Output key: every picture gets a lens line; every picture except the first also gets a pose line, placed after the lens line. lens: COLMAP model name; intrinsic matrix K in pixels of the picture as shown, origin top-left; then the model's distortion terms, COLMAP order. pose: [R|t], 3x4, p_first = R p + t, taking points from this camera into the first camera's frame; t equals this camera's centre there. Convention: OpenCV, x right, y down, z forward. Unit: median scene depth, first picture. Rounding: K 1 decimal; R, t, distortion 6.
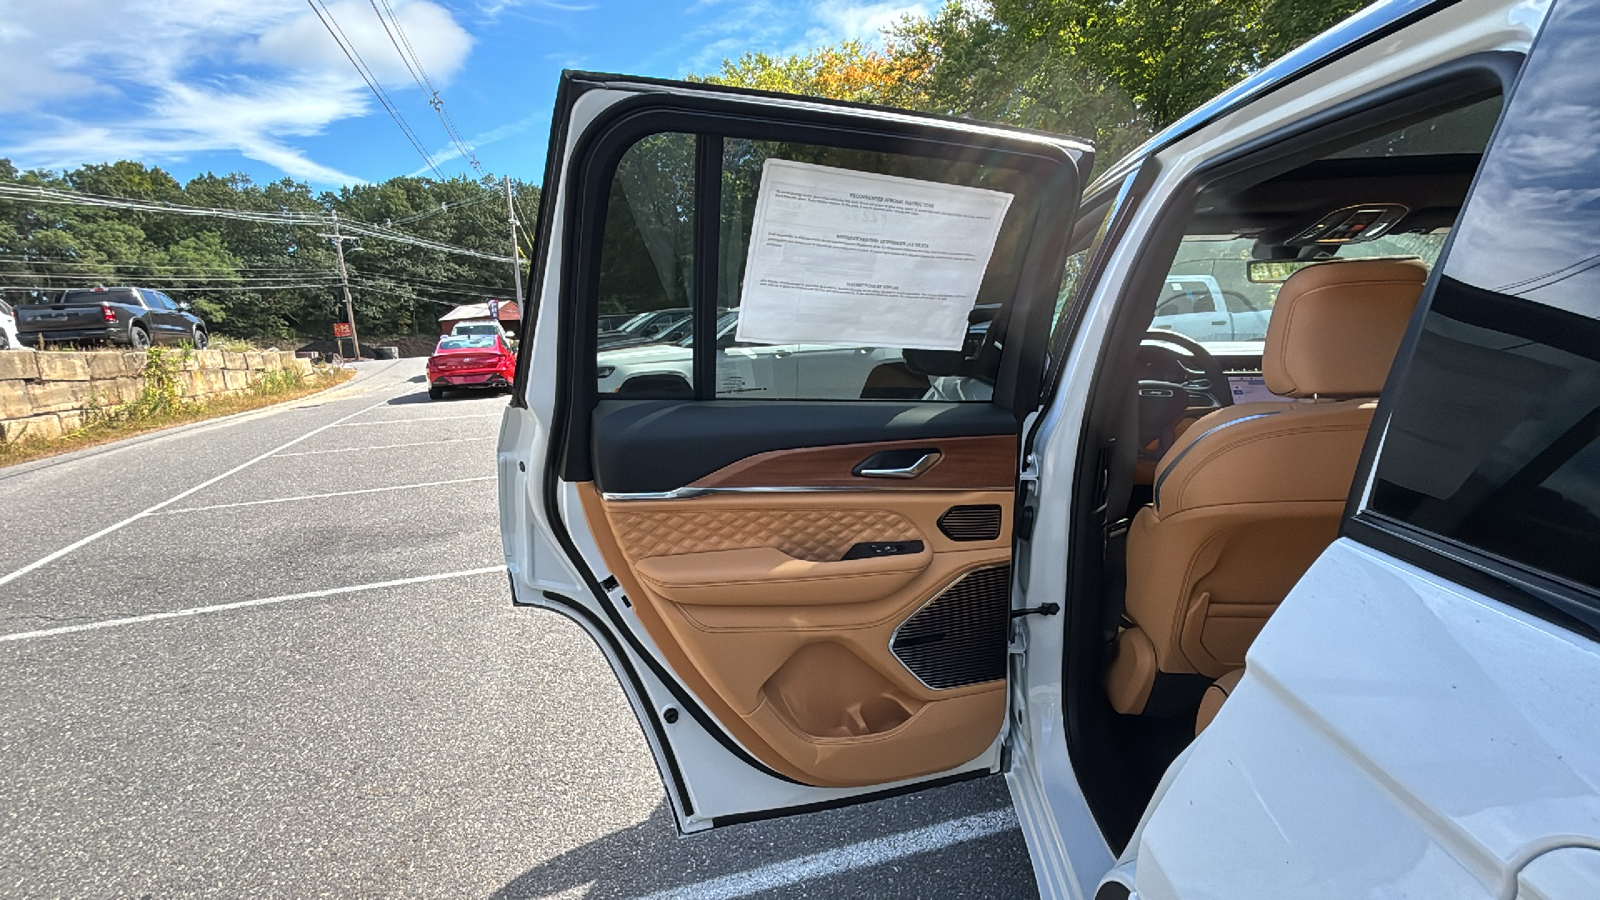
lens RADIAL K [[746.9, 0, 797.7], [0, 746.9, 446.2], [0, 0, 1]] dist [-0.012869, 0.009656]
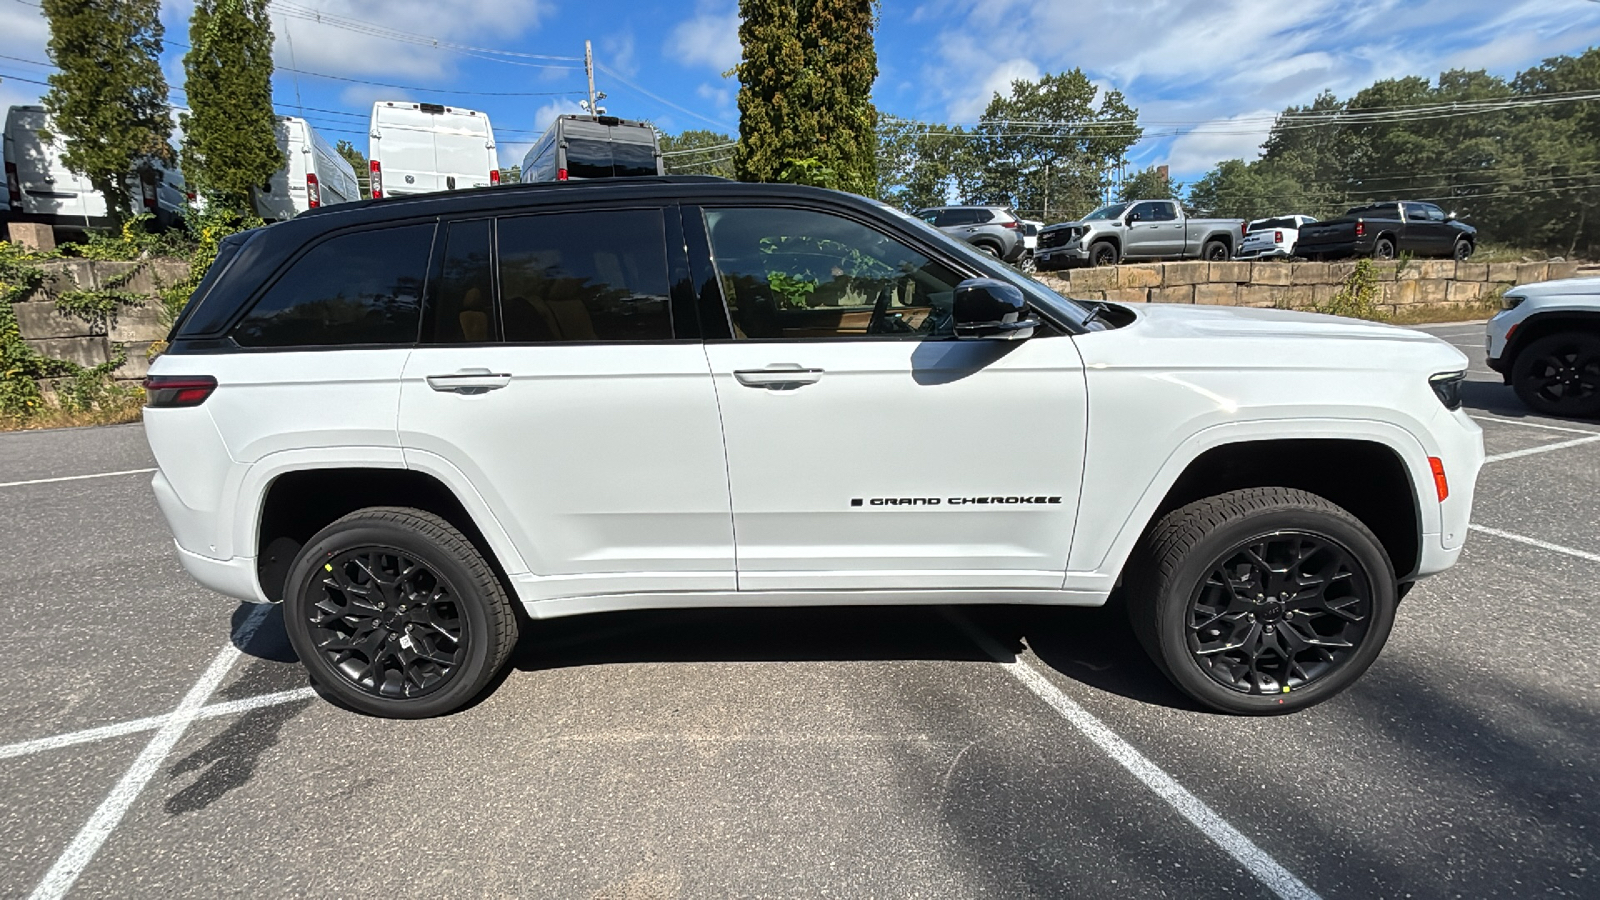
lens RADIAL K [[743.1, 0, 791.8], [0, 743.1, 443.4], [0, 0, 1]] dist [-0.001837, 0.000197]
pose [[0.039005, 0.251825, -0.966987, 0.077993], [-0.131919, 0.960550, 0.244827, -0.006971], [0.990493, 0.118014, 0.070687, 0.025331]]
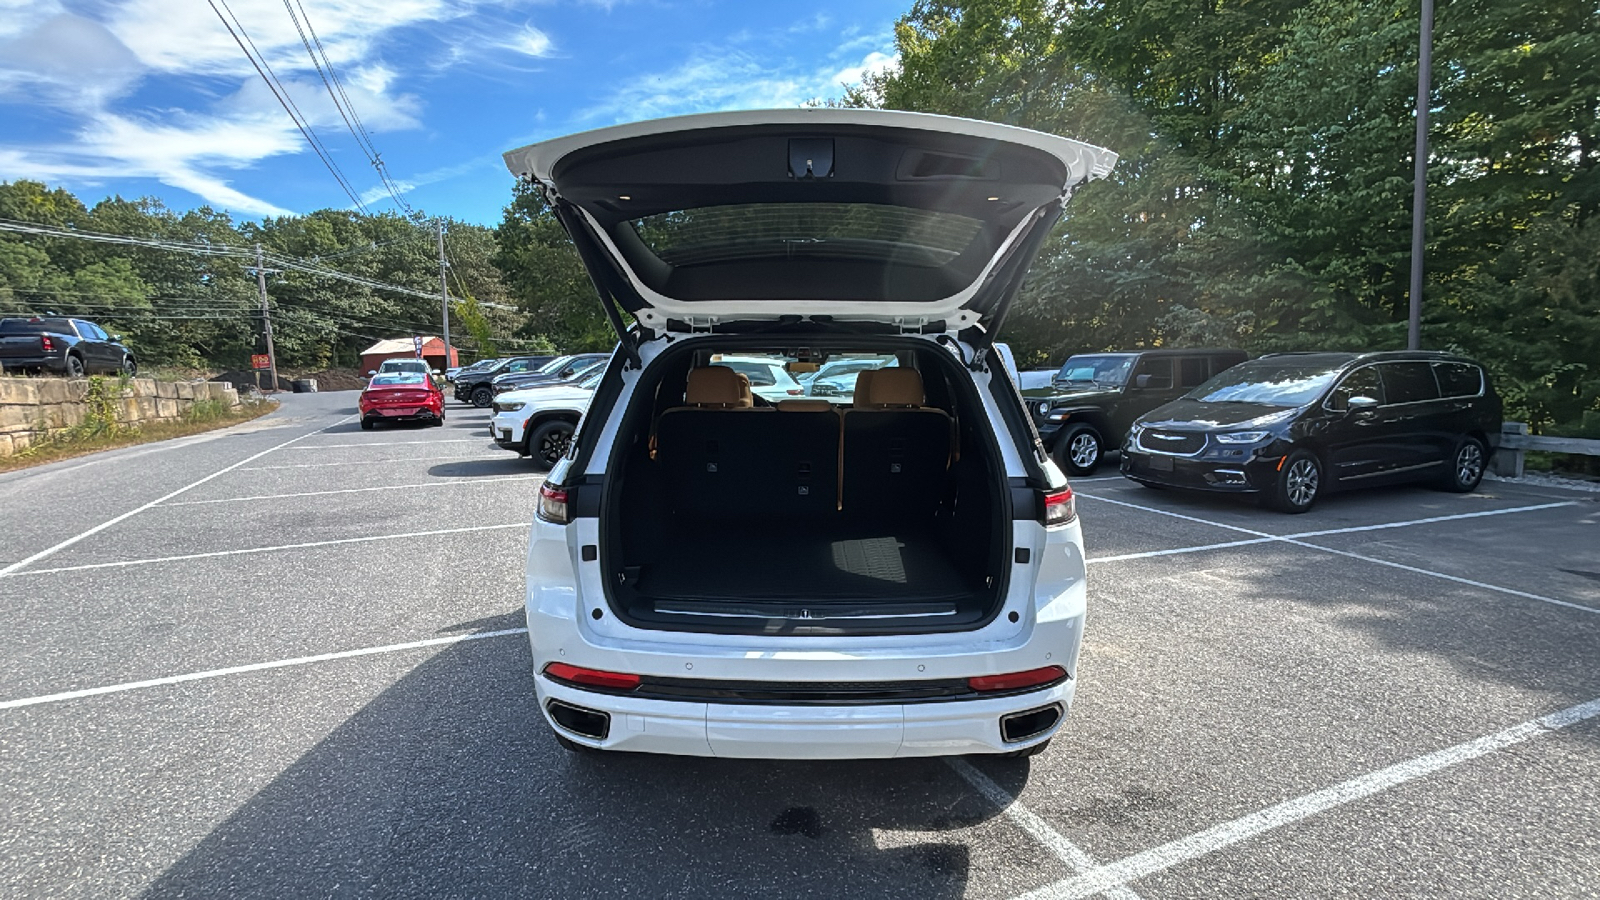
lens RADIAL K [[746.9, 0, 797.7], [0, 746.9, 446.2], [0, 0, 1]] dist [-0.012869, 0.009656]
pose [[0.995769, 0.018383, 0.090031, 0.015837], [-0.013142, 0.998203, -0.058461, 0.005579], [-0.090944, 0.057030, 0.994222, -0.047314]]
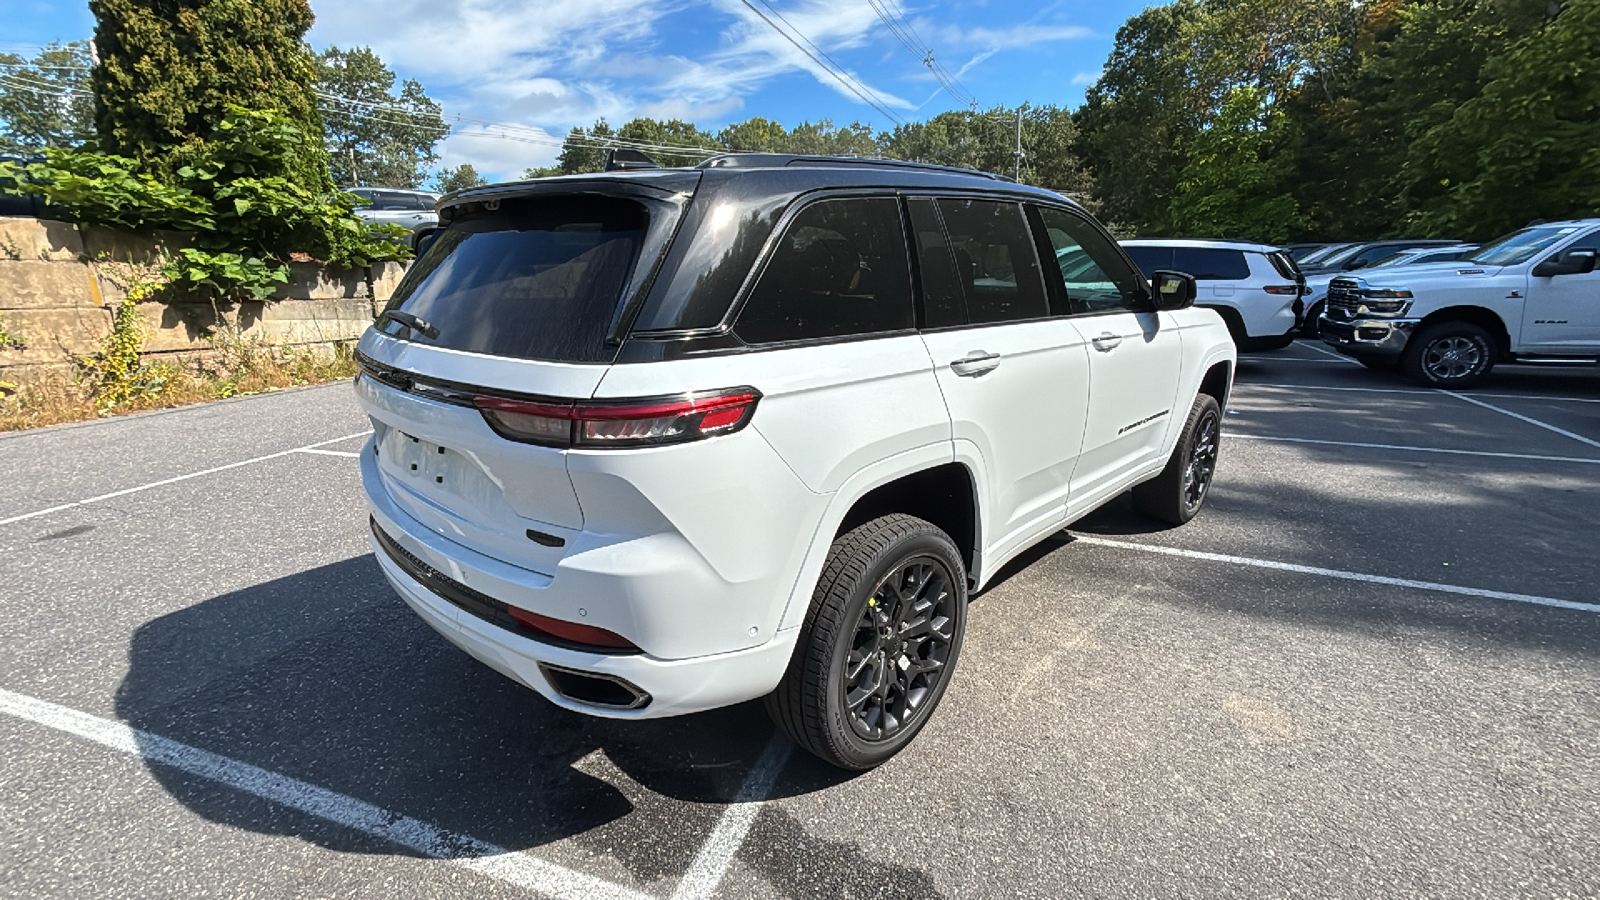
lens RADIAL K [[746.9, 0, 797.7], [0, 746.9, 446.2], [0, 0, 1]] dist [-0.012869, 0.009656]
pose [[0.785347, 0.182273, -0.591613, 0.053641], [-0.127414, 0.982803, 0.133658, 0.002440], [0.605801, -0.029588, 0.795066, -0.028519]]
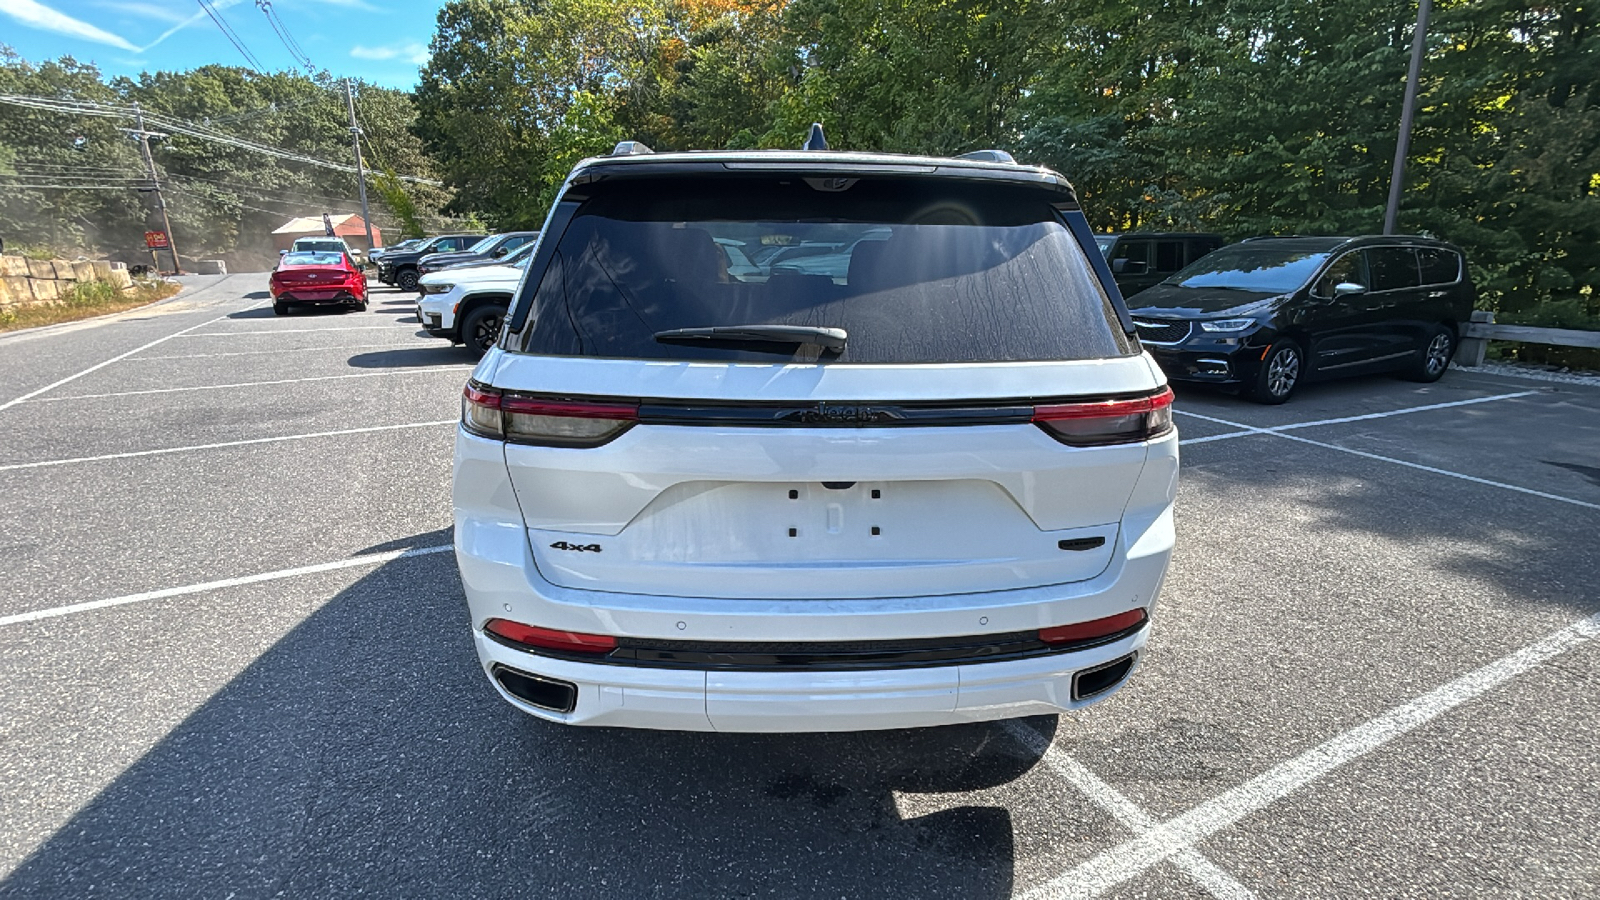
lens RADIAL K [[746.9, 0, 797.7], [0, 746.9, 446.2], [0, 0, 1]] dist [-0.012869, 0.009656]
pose [[0.987140, -0.003450, 0.159823, 0.013905], [-0.010977, 0.995945, 0.089296, 0.005159], [-0.159483, -0.089902, 0.983099, -0.037151]]
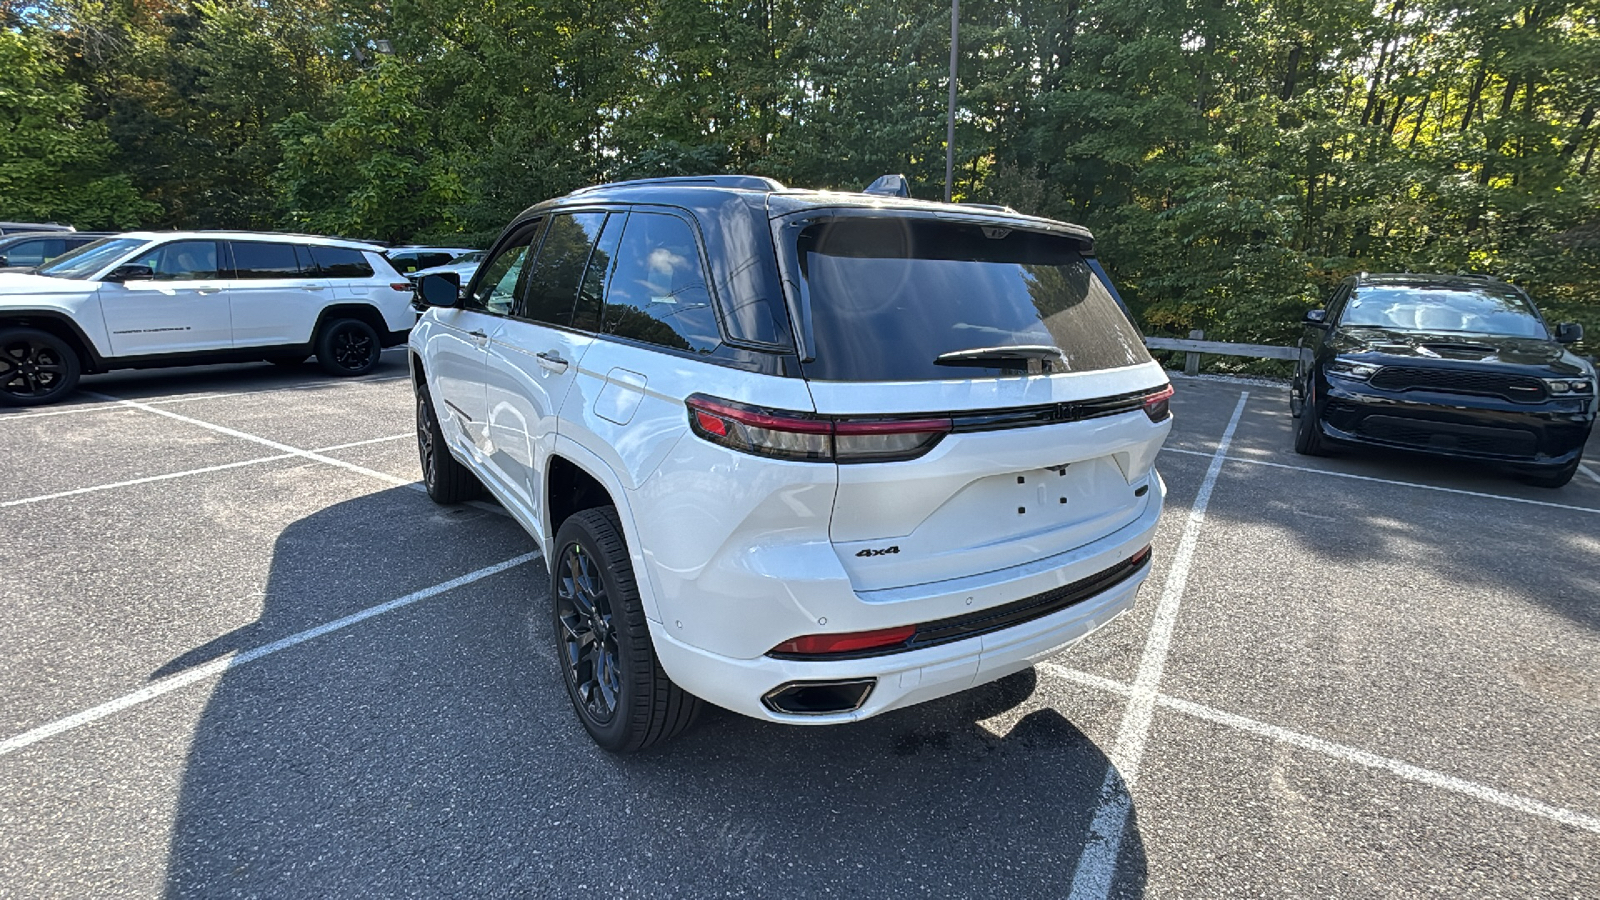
lens RADIAL K [[746.9, 0, 797.7], [0, 746.9, 446.2], [0, 0, 1]] dist [-0.012869, 0.009656]
pose [[0.760316, -0.095607, 0.642479, -0.011106], [0.052368, 0.994911, 0.086080, 0.004354], [-0.647439, -0.031803, 0.761453, -0.030046]]
